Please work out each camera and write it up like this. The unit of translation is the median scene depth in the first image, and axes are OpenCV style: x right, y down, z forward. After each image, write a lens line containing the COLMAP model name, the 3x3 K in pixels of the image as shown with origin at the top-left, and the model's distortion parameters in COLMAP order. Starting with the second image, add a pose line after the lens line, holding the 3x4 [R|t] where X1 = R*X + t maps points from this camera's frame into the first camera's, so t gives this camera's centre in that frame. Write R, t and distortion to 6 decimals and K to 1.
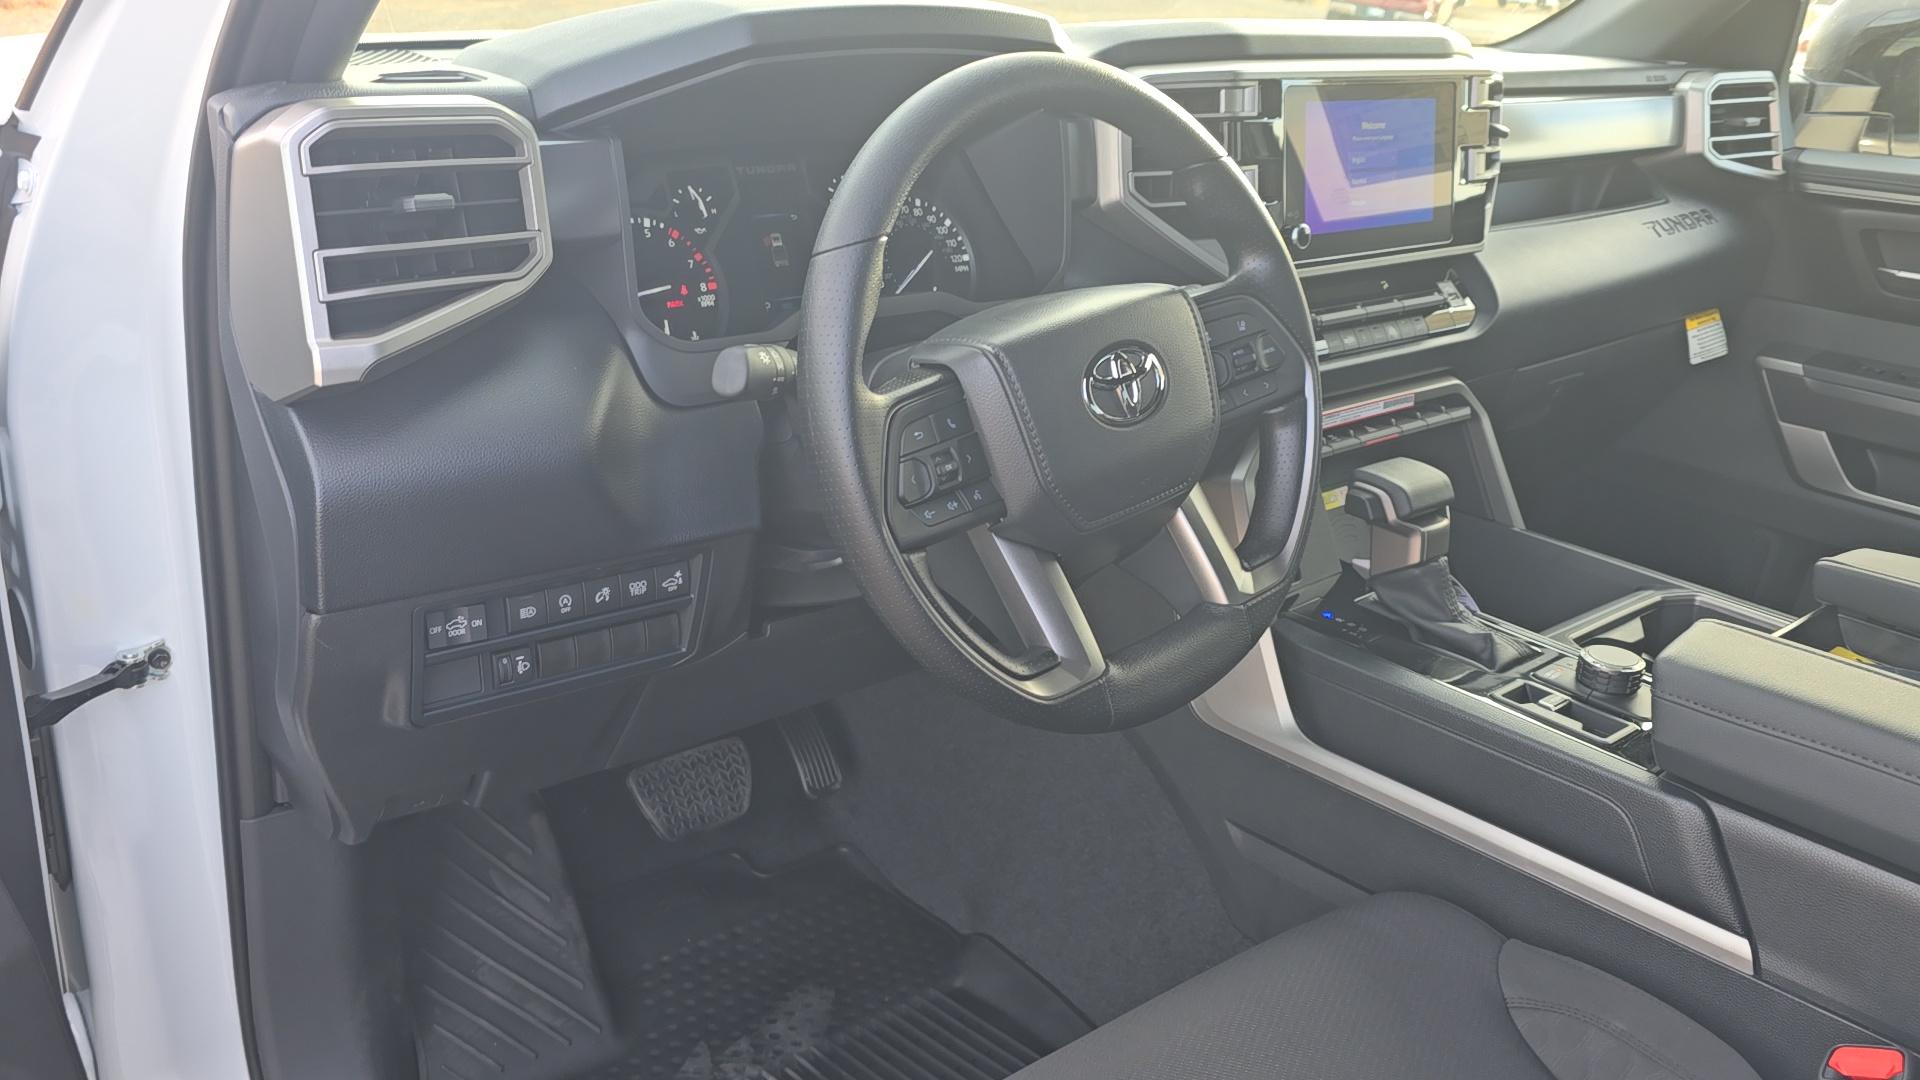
lens RADIAL K [[1575.4, 0, 960.0], [0, 1575.4, 540.0], [0, 0, 1]] dist [-0.011519, -0.012685]
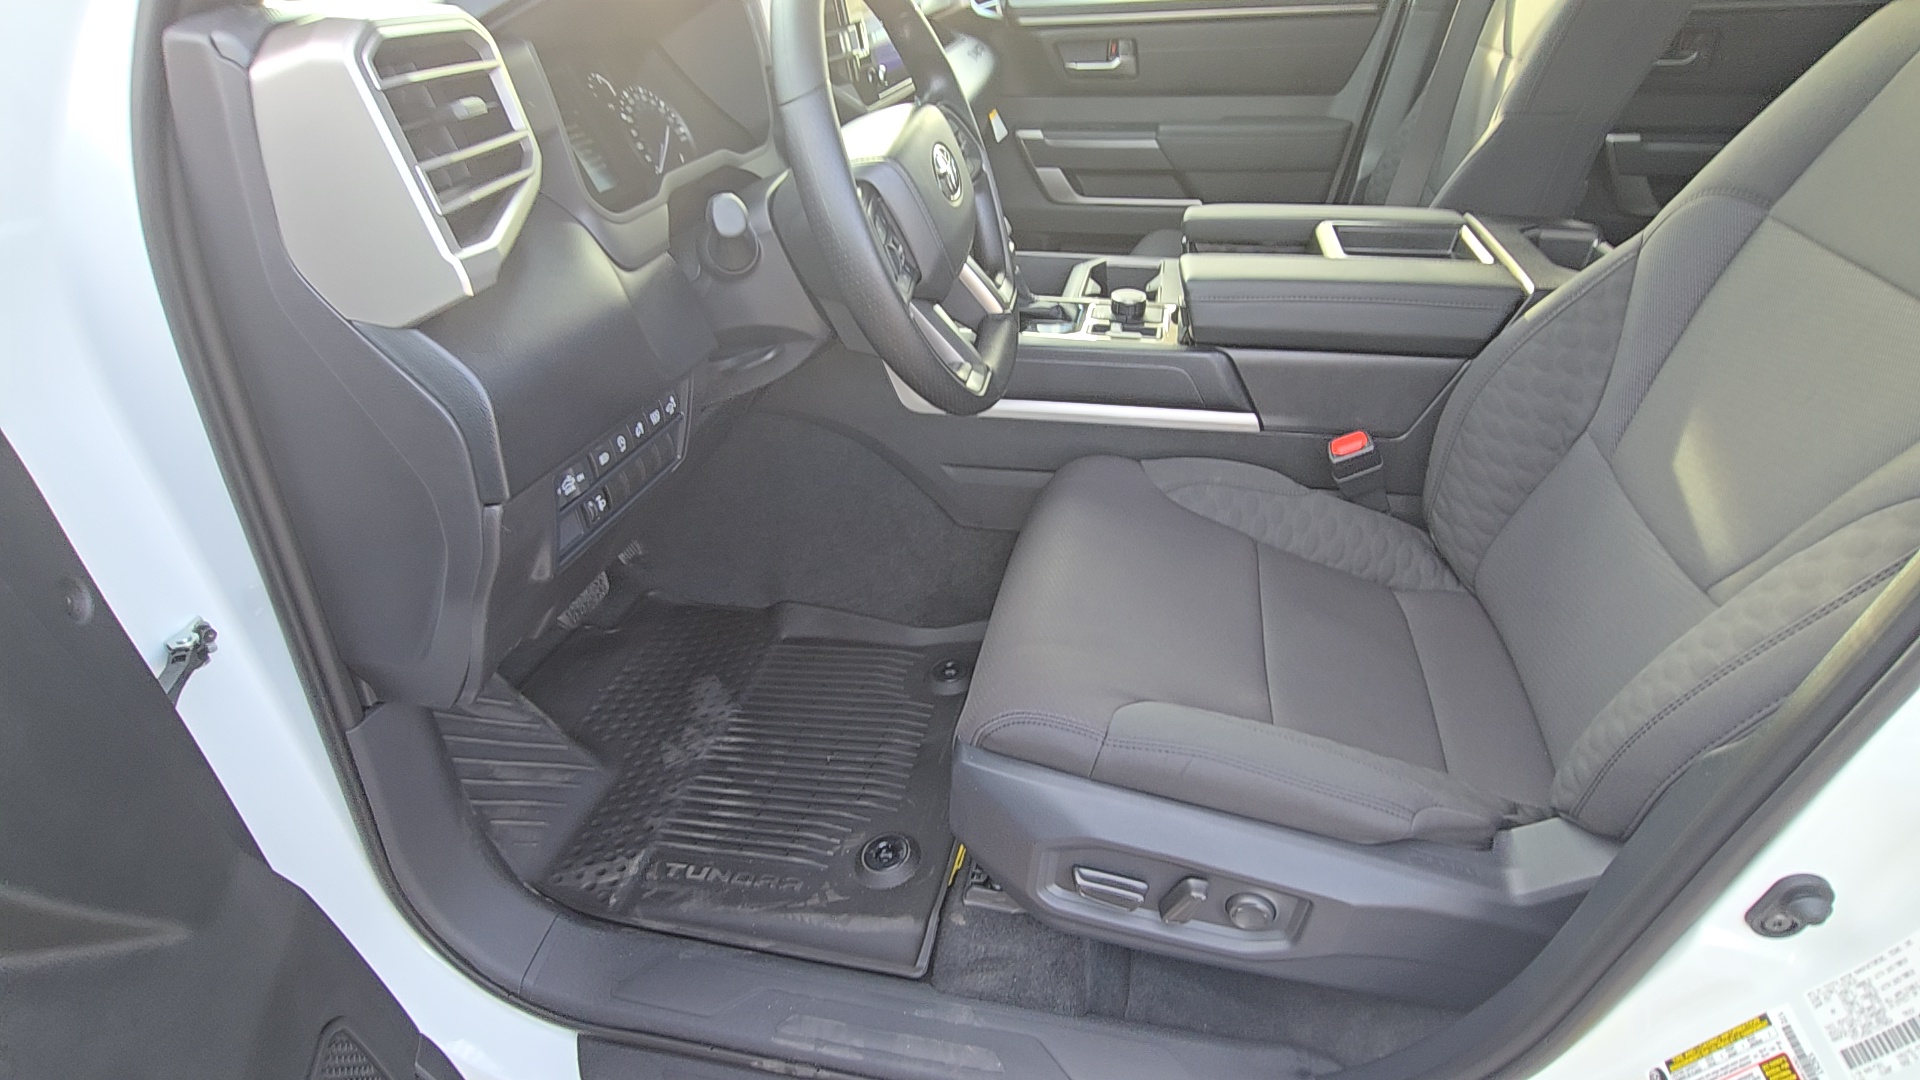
lens RADIAL K [[965.9, 0, 962.5], [0, 965.9, 551.7], [0, 0, 1]] dist [-0.004116, 0.000214]
pose [[0.796644, -0.379951, 0.470101, -0.345790], [0.267970, 0.919133, 0.288766, -0.024303], [-0.541802, -0.104071, 0.834038, 0.160750]]
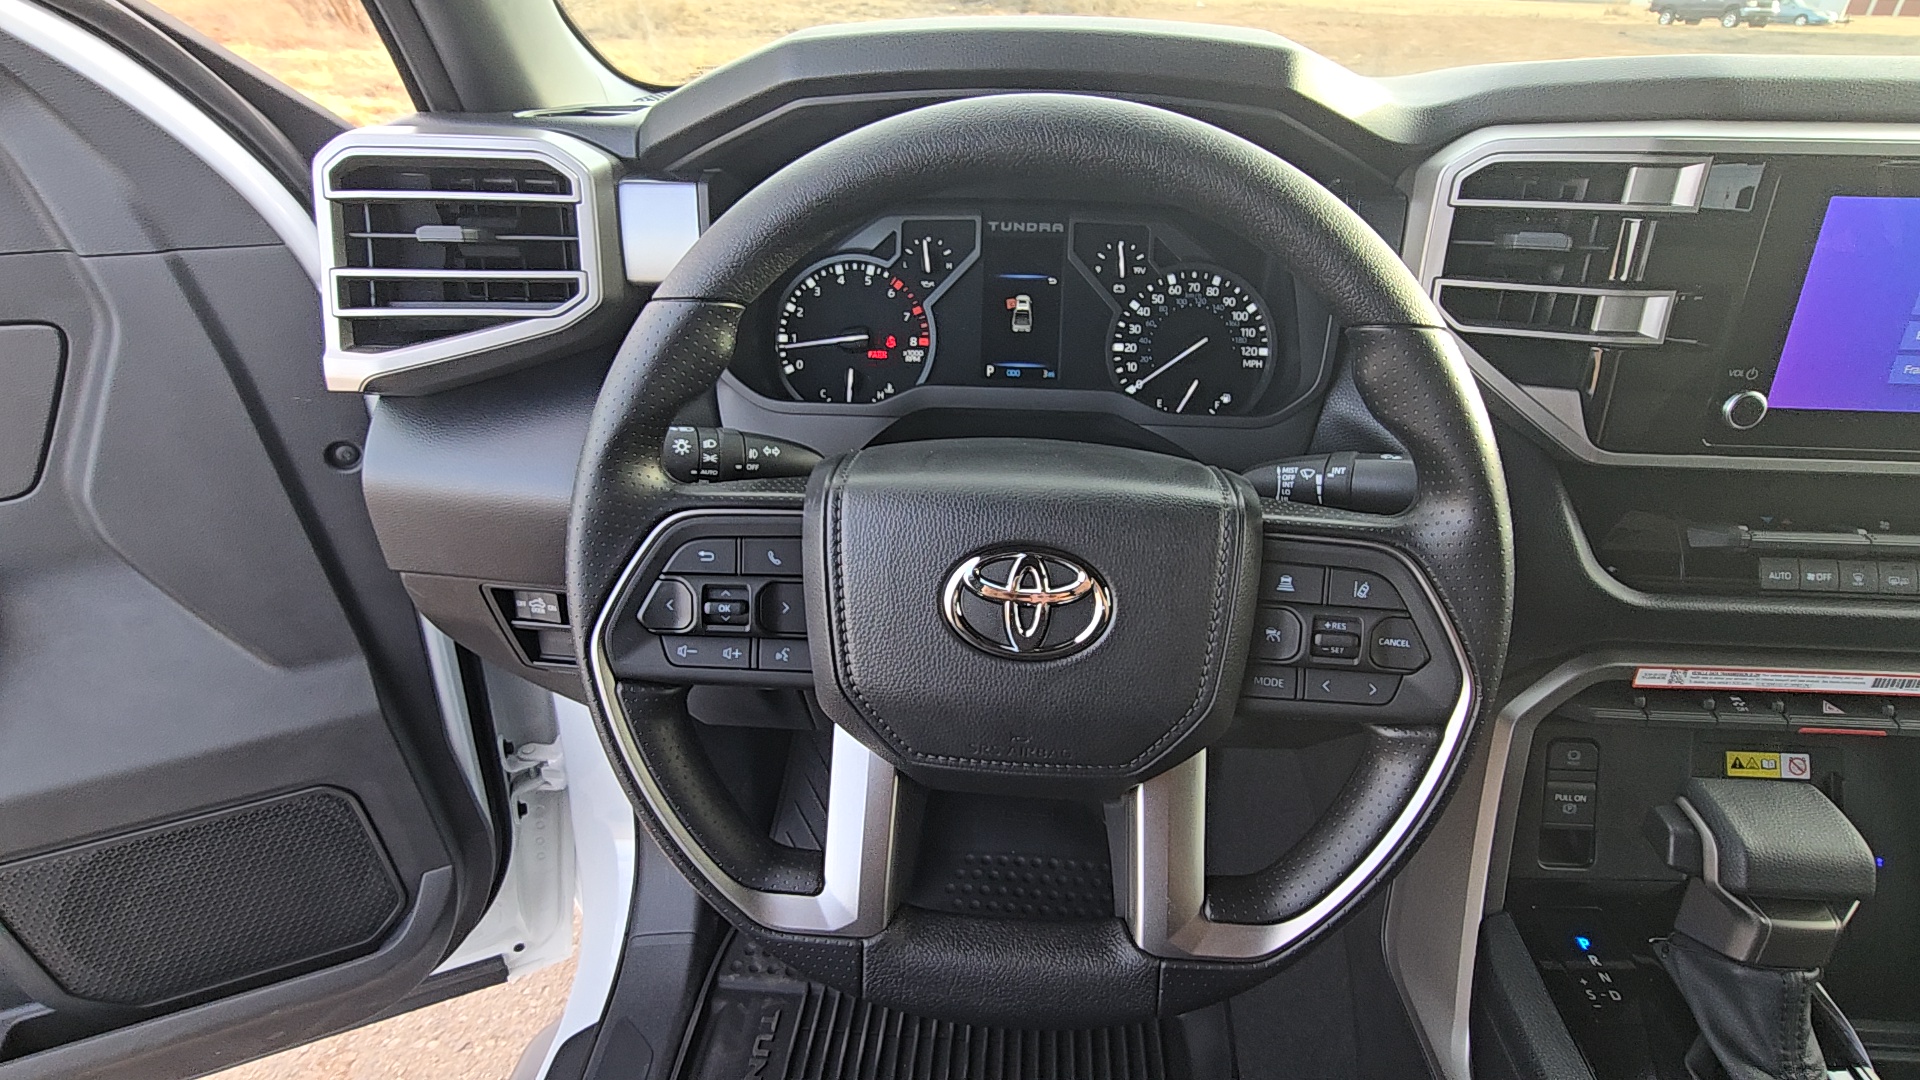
lens RADIAL K [[965.9, 0, 962.5], [0, 965.9, 551.7], [0, 0, 1]] dist [-0.004116, 0.000214]
pose [[0.718759, 0.305462, -0.624563, 0.264118], [-0.223200, 0.952144, 0.208813, -0.156844], [0.658459, -0.010684, 0.752541, 0.517610]]
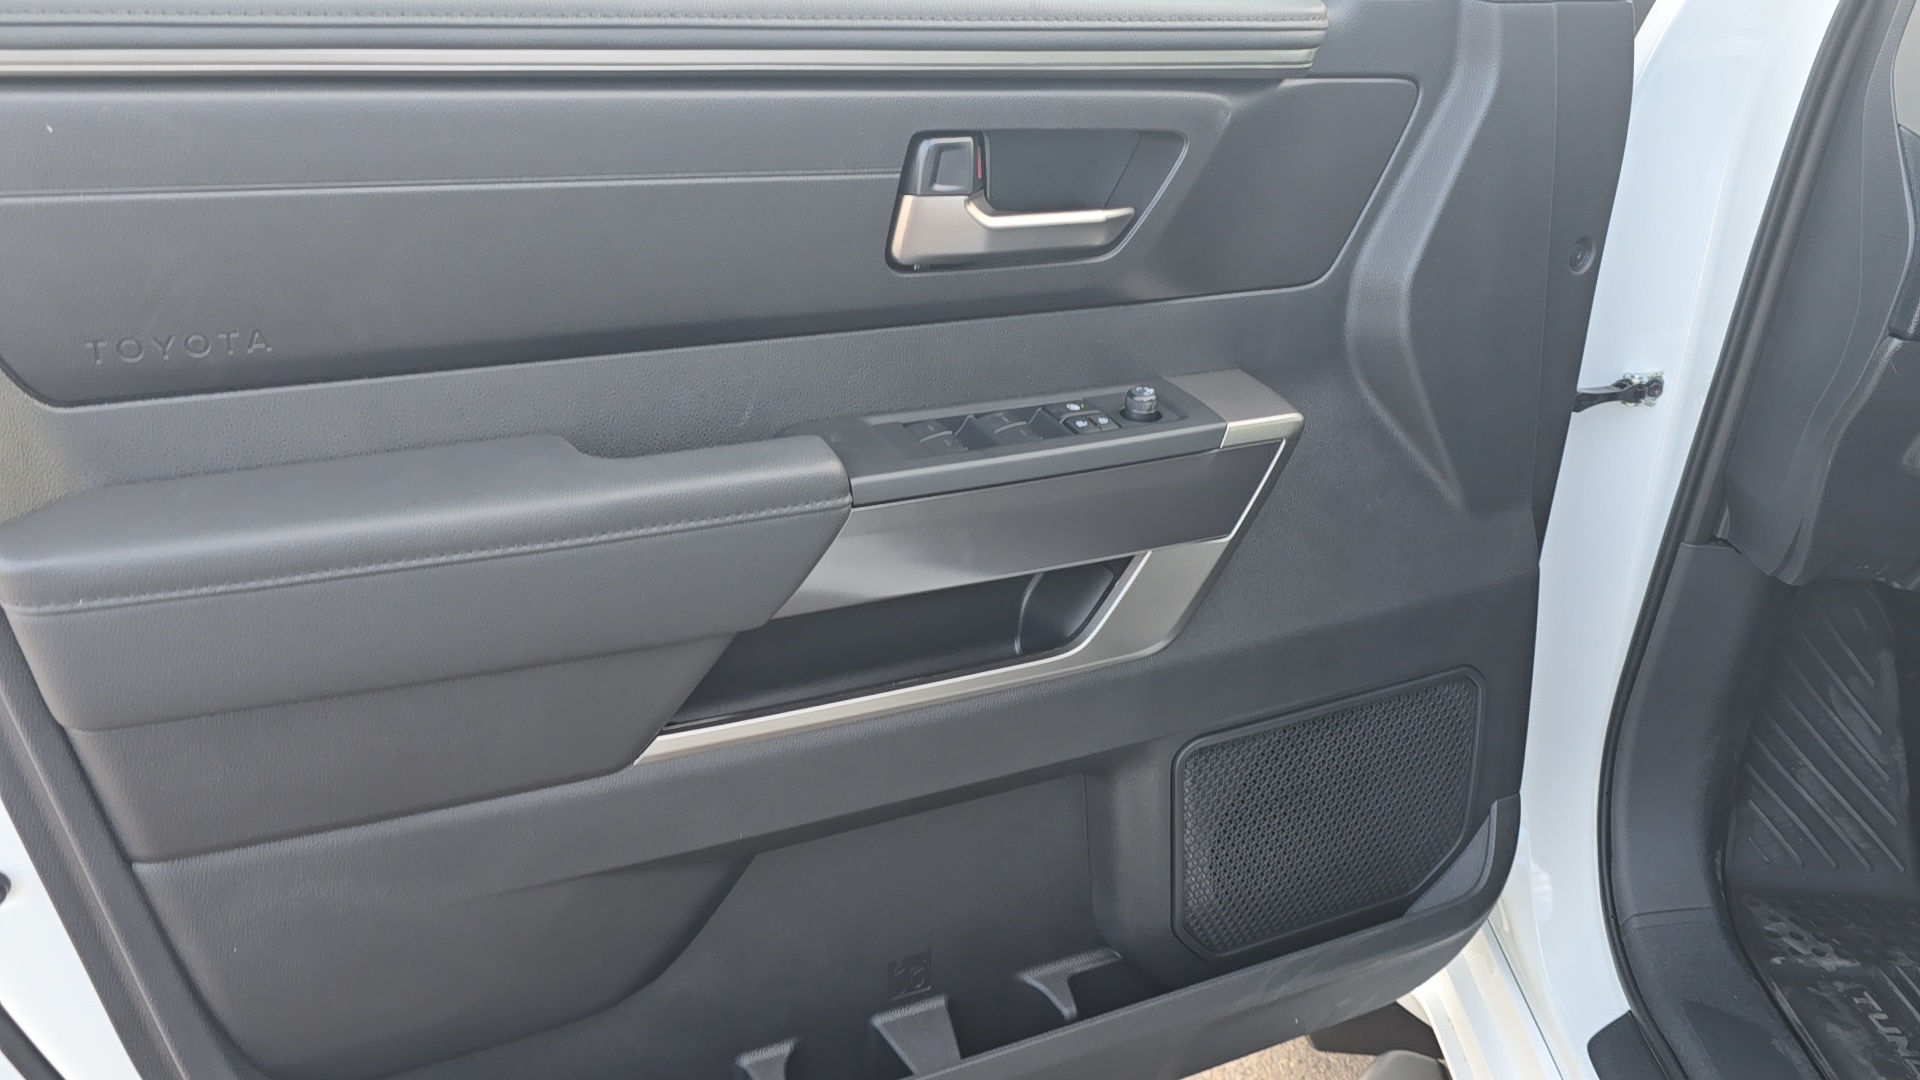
lens RADIAL K [[1575.4, 0, 960.0], [0, 1575.4, 540.0], [0, 0, 1]] dist [-0.011519, -0.012685]
pose [[0.746496, 0.249784, -0.616726, -0.133594], [-0.226533, 0.966901, 0.117411, 0.147373], [0.625641, 0.052062, 0.778372, -0.195914]]
